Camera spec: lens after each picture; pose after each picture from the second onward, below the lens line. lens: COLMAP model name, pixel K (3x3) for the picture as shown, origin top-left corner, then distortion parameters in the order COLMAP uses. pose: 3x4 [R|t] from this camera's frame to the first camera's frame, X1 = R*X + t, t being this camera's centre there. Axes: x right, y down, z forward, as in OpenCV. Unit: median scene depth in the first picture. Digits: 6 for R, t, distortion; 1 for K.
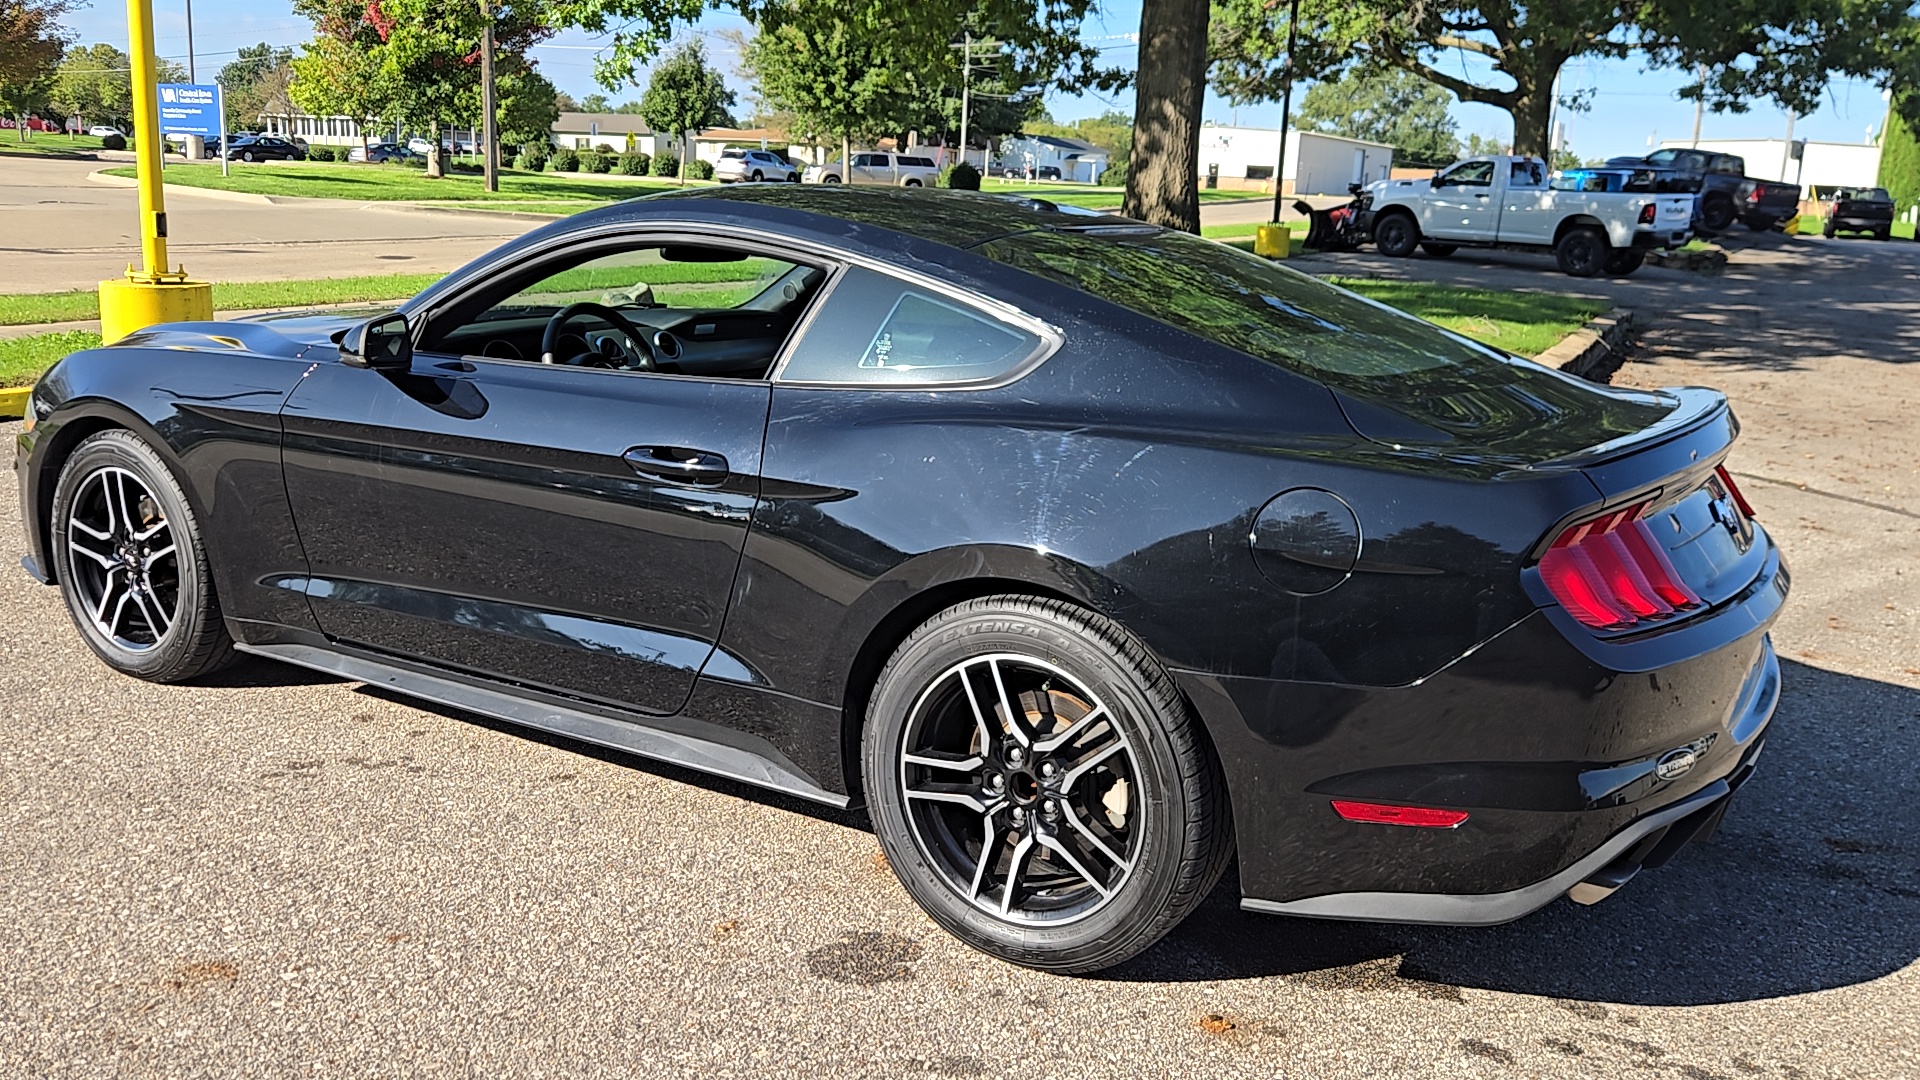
lens RADIAL K [[1607.5, 0, 966.9], [0, 1607.5, 506.6], [0, 0, 1]] dist [0.007341, 0.006532]
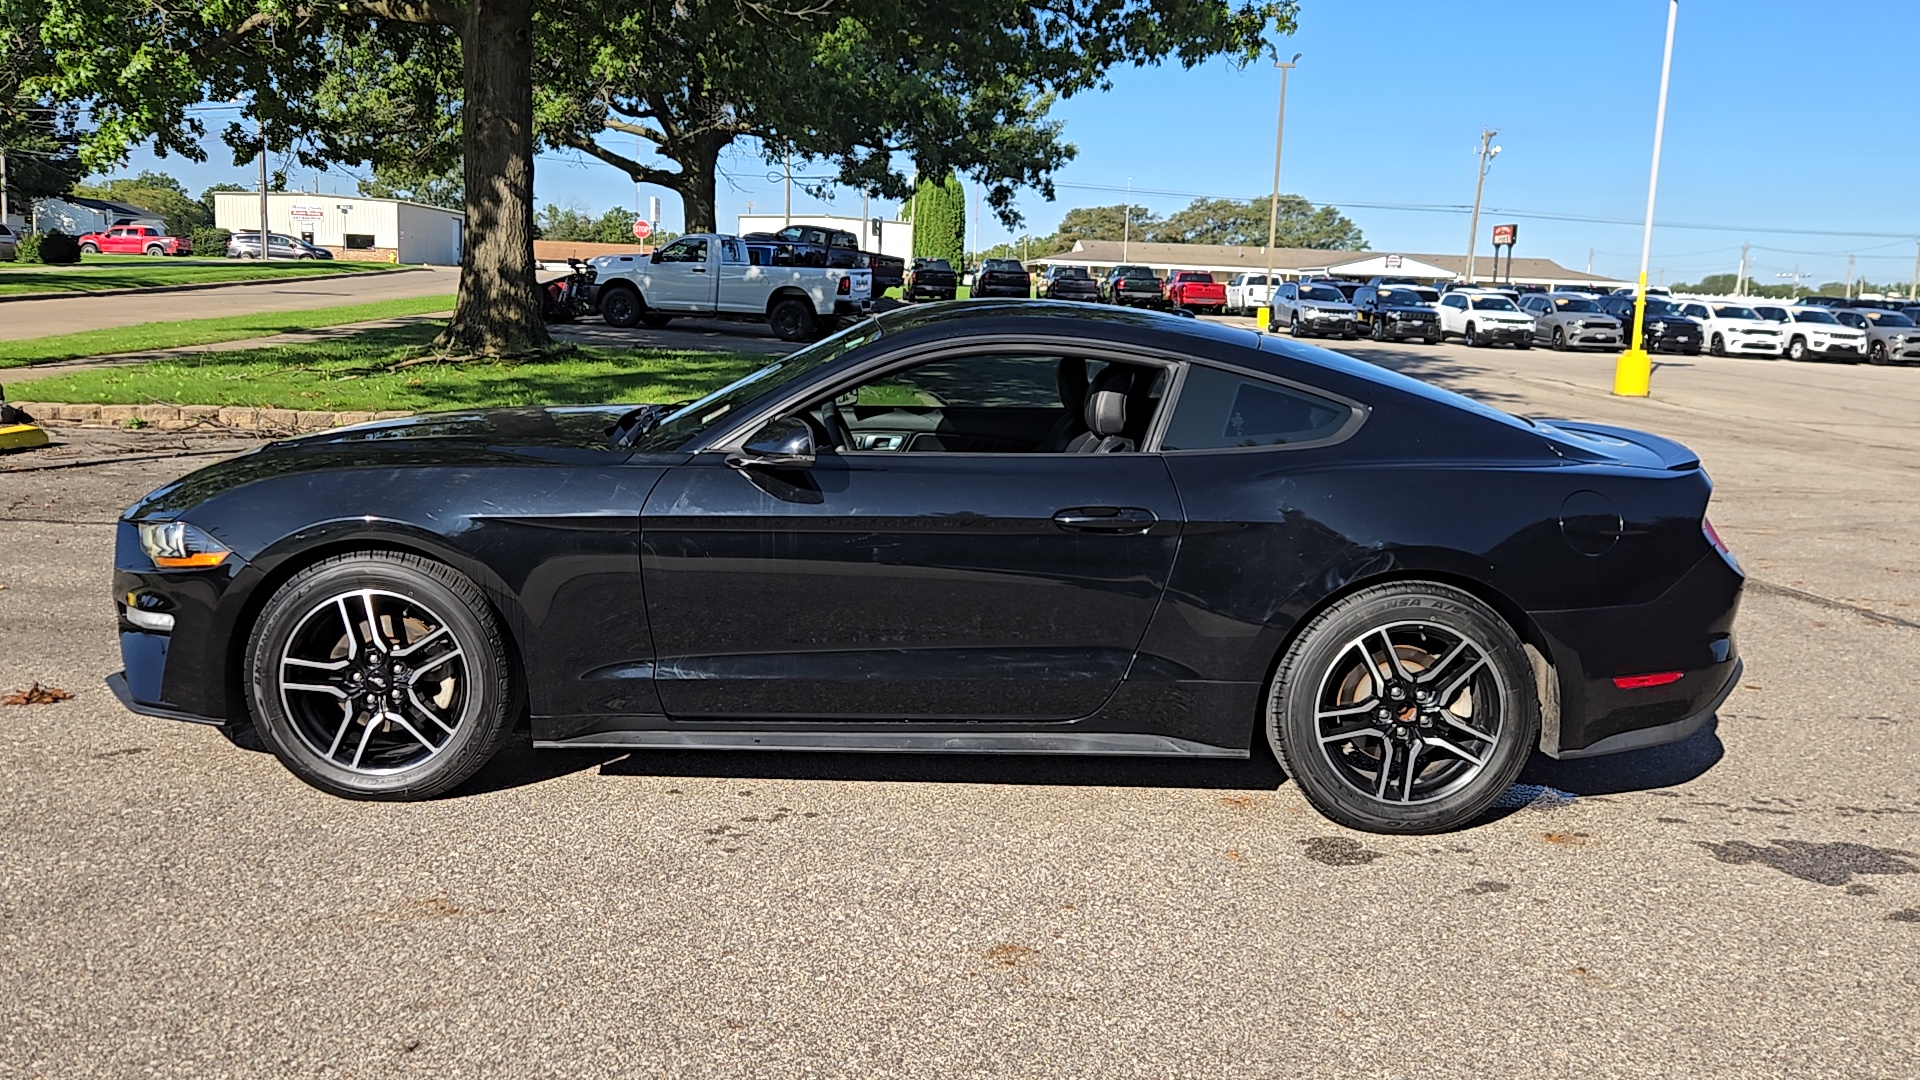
lens RADIAL K [[1591.2, 0, 963.7], [0, 1591.2, 536.1], [0, 0, 1]] dist [0.007200, -0.005600]
pose [[0.847951, -0.091846, 0.522057, -0.105887], [0.103033, 0.994649, 0.007637, -0.004005], [-0.519965, 0.047313, 0.852876, -0.003792]]
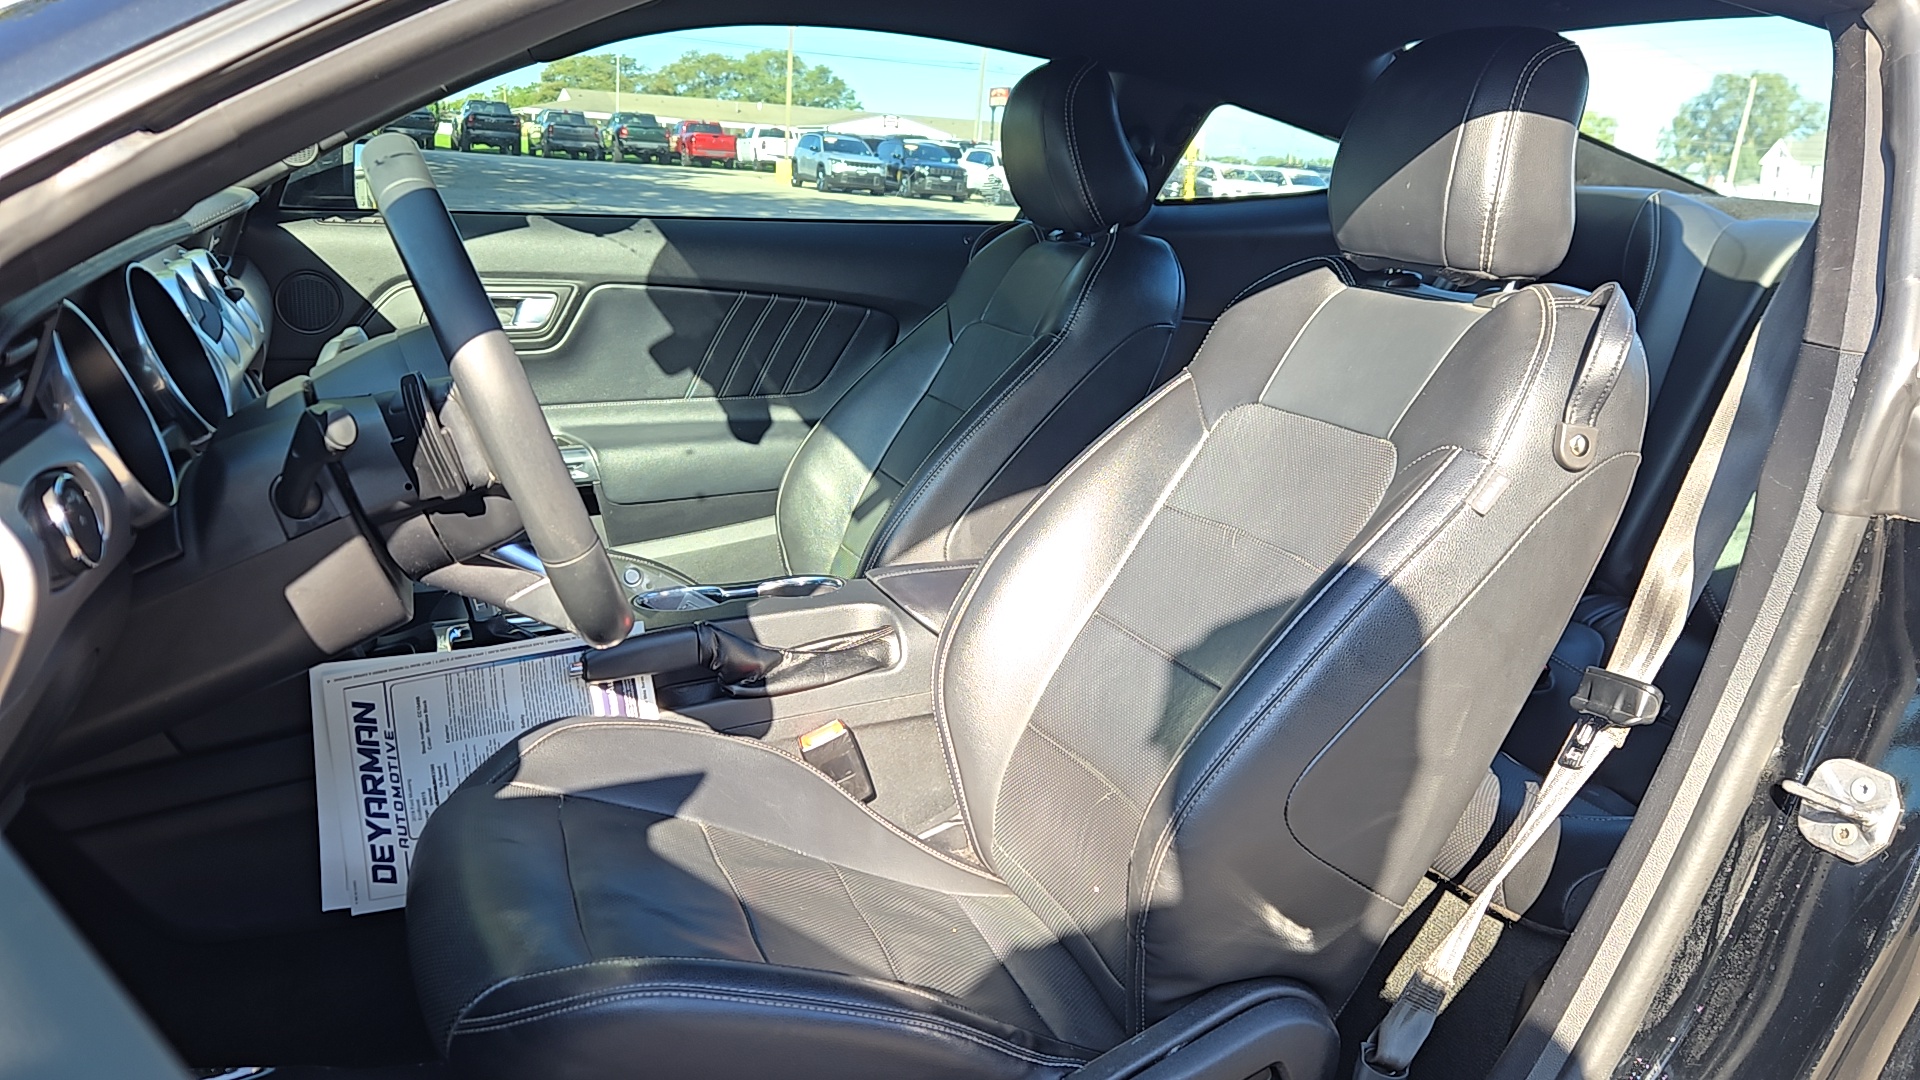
lens RADIAL K [[1585.2, 0, 955.9], [0, 1585.2, 533.7], [0, 0, 1]] dist [0.013211, -0.009541]
pose [[0.646760, -0.172697, 0.742884, -0.053219], [0.119203, 0.984946, 0.125190, -0.011556], [-0.753320, 0.007586, 0.657610, 0.104882]]
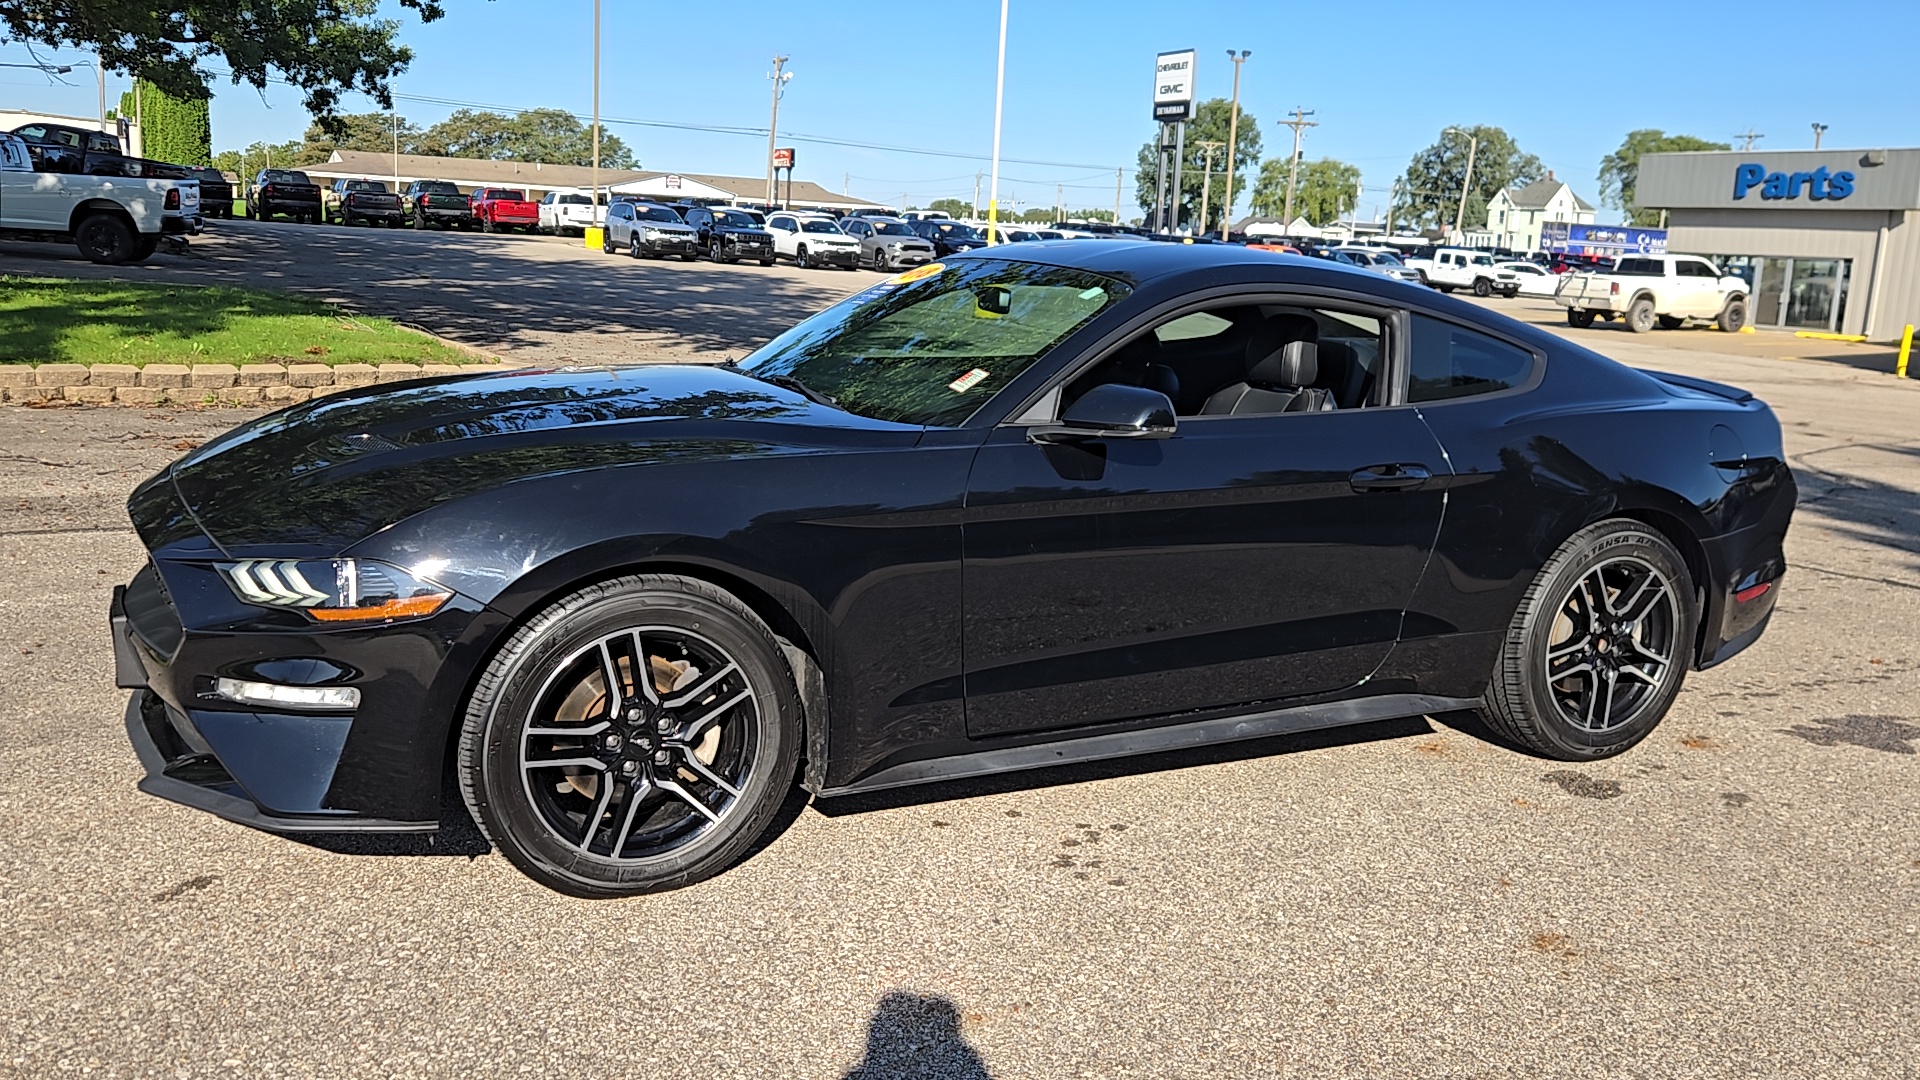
lens RADIAL K [[1585.2, 0, 955.9], [0, 1585.2, 533.7], [0, 0, 1]] dist [0.013211, -0.009541]
pose [[0.533131, -0.170630, 0.828648, -0.154283], [0.141566, 0.983633, 0.111464, -0.018831], [-0.834105, 0.057884, 0.548561, 0.067549]]
